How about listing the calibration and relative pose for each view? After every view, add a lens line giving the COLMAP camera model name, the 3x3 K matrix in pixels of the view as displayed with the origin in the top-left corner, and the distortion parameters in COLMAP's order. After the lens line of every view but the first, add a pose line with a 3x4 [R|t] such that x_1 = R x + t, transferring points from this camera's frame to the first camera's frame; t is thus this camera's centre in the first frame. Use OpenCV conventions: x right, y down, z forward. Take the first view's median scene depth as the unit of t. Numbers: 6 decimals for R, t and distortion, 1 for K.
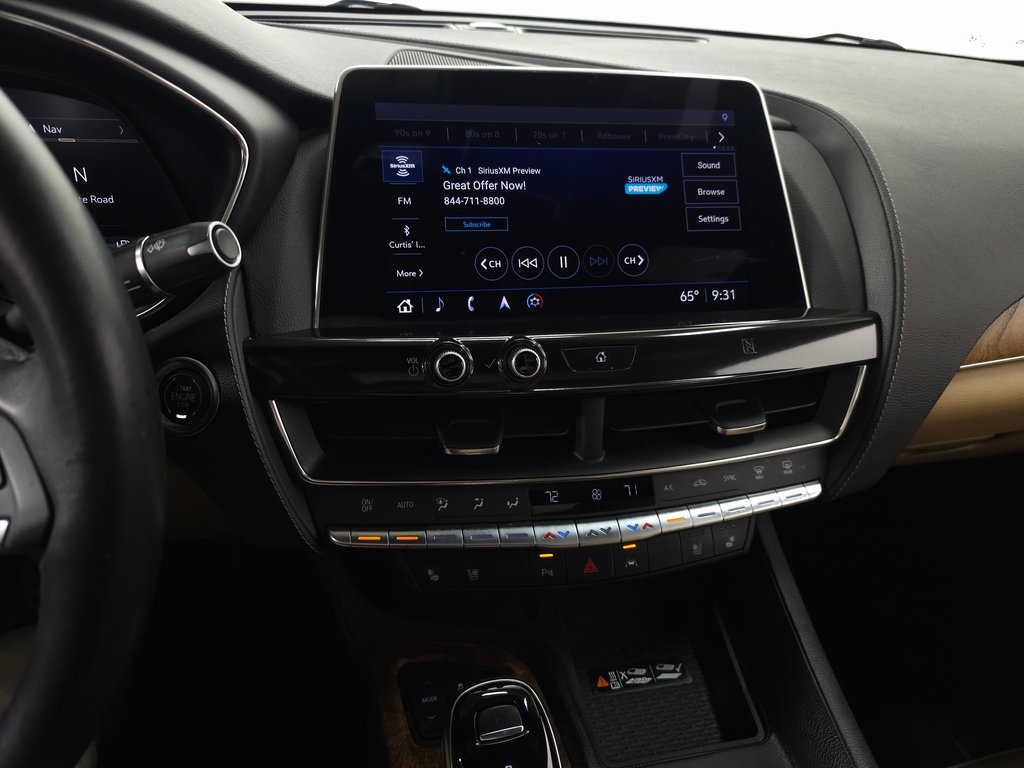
lens RADIAL K [[700.1, 0, 514.3], [0, 700.1, 377.0], [0, 0, 1]] dist [0.033763, -0.041258]
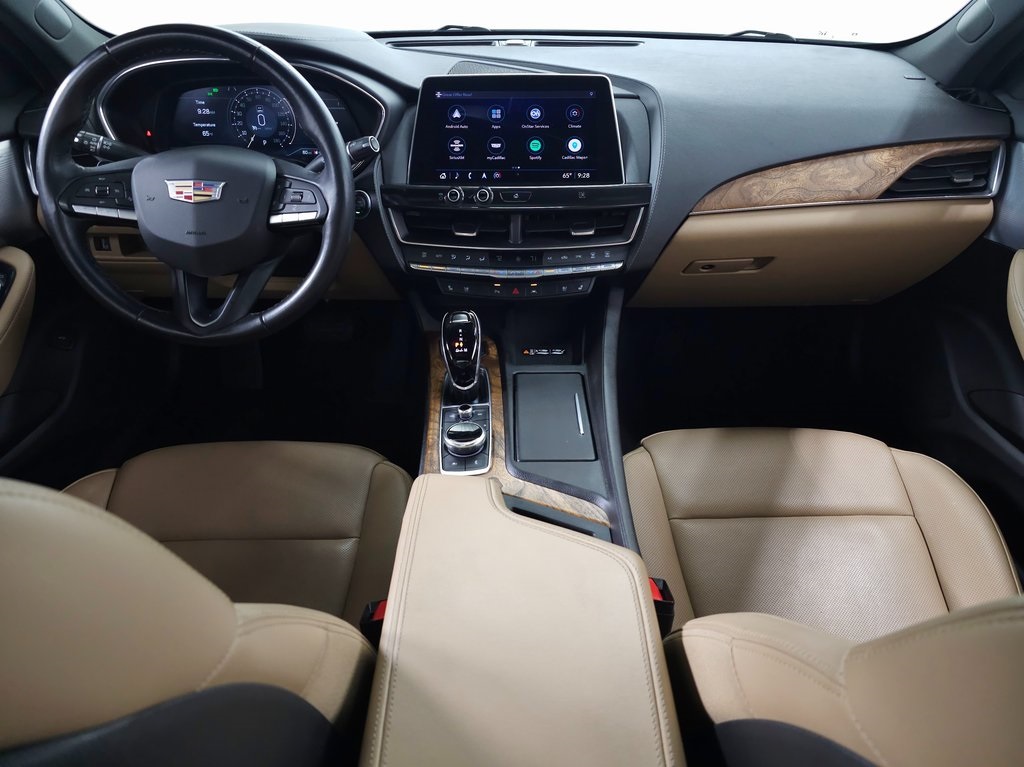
lens RADIAL K [[687.8, 0, 518.9], [0, 687.8, 403.2], [0, 0, 1]] dist [0.015906, -0.006488]
pose [[0.978717, 0.067719, -0.193718, 0.612281], [-0.050744, 0.994531, 0.091289, 0.446262], [0.198840, -0.079516, 0.976801, -1.342356]]
